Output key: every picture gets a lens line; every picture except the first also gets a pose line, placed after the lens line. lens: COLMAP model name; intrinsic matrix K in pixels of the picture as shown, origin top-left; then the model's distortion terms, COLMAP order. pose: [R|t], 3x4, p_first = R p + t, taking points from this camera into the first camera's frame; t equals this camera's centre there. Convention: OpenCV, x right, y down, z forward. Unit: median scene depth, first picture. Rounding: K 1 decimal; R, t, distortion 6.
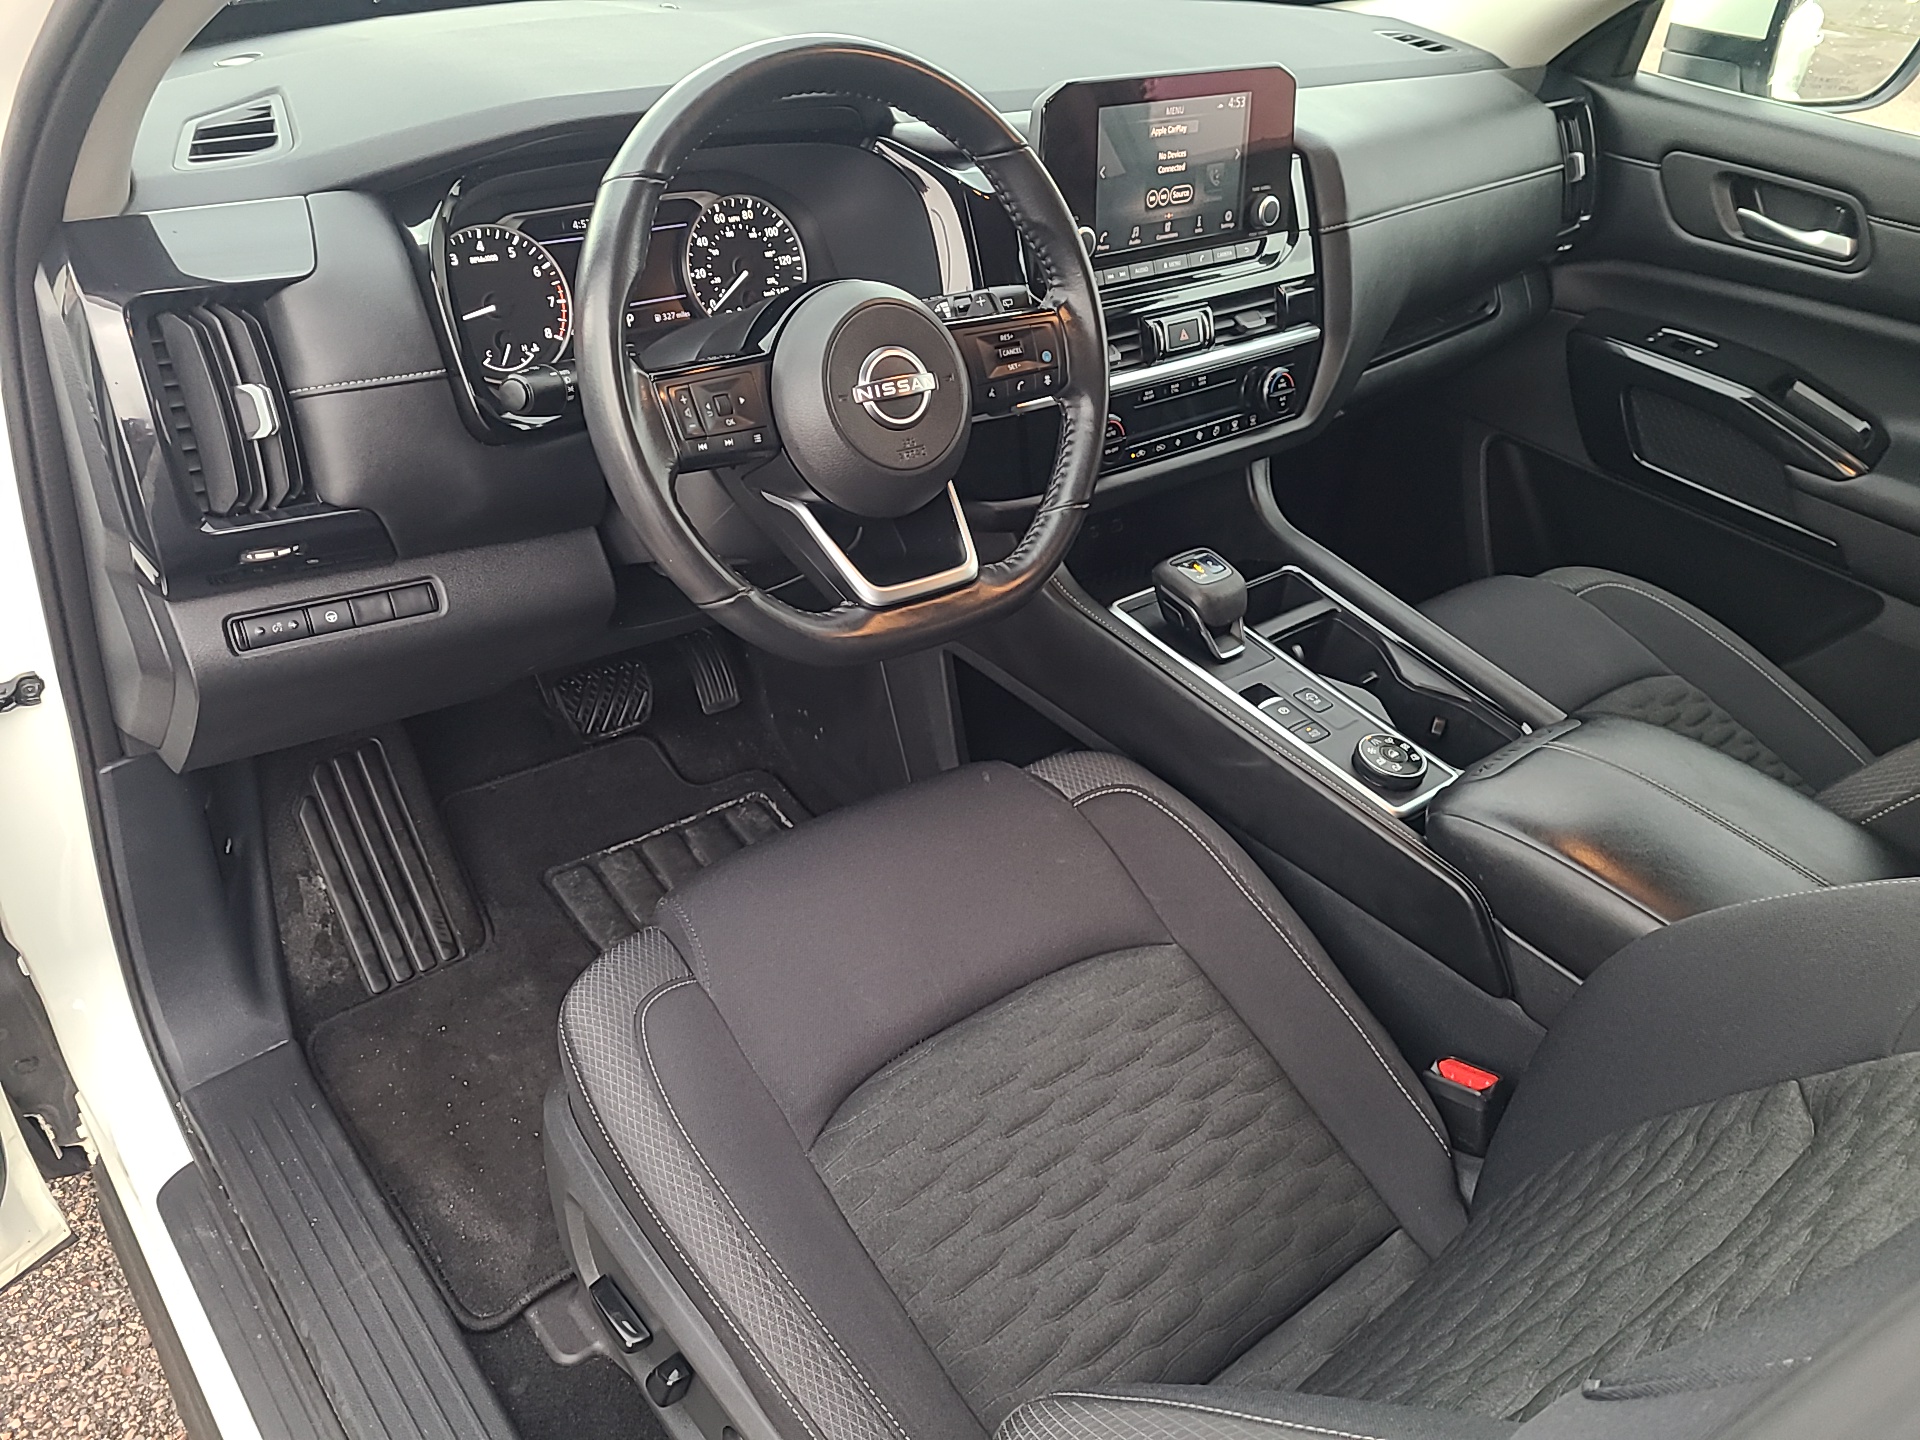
lens RADIAL K [[1440.4, 0, 960.0], [0, 1440.4, 720.0], [0, 0, 1]] dist [0.046889, -0.001753]
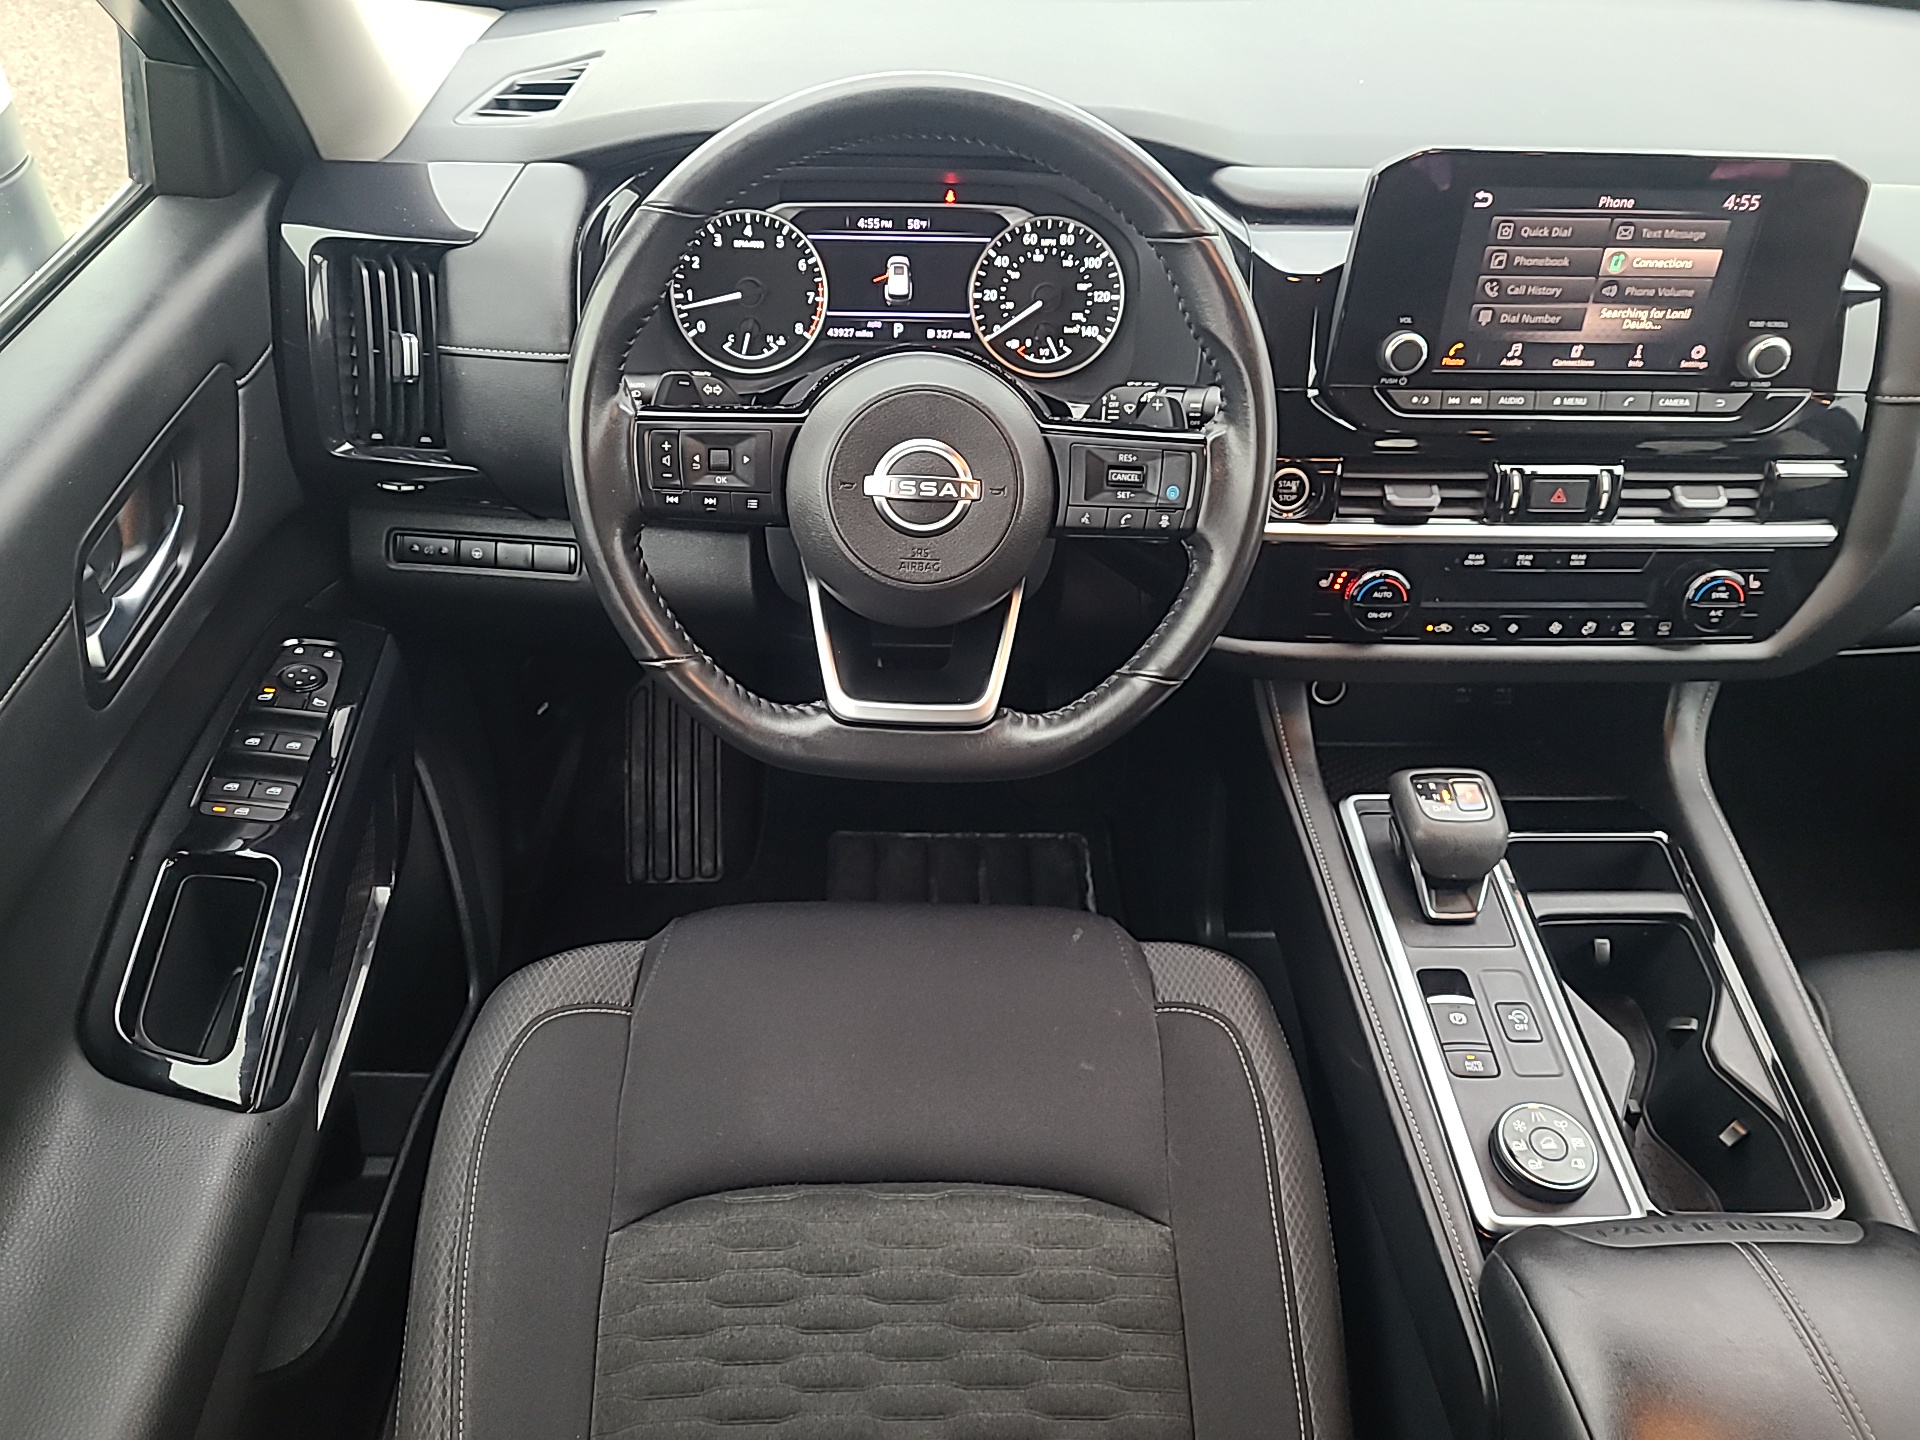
lens RADIAL K [[1478.7, 0, 933.5], [0, 1478.7, 723.9], [0, 0, 1]] dist [0.043356, -0.000769]
pose [[0.799704, 0.340270, -0.494660, 0.341855], [-0.317681, 0.938924, 0.132288, -0.167052], [0.509462, 0.051353, 0.858959, 0.196896]]
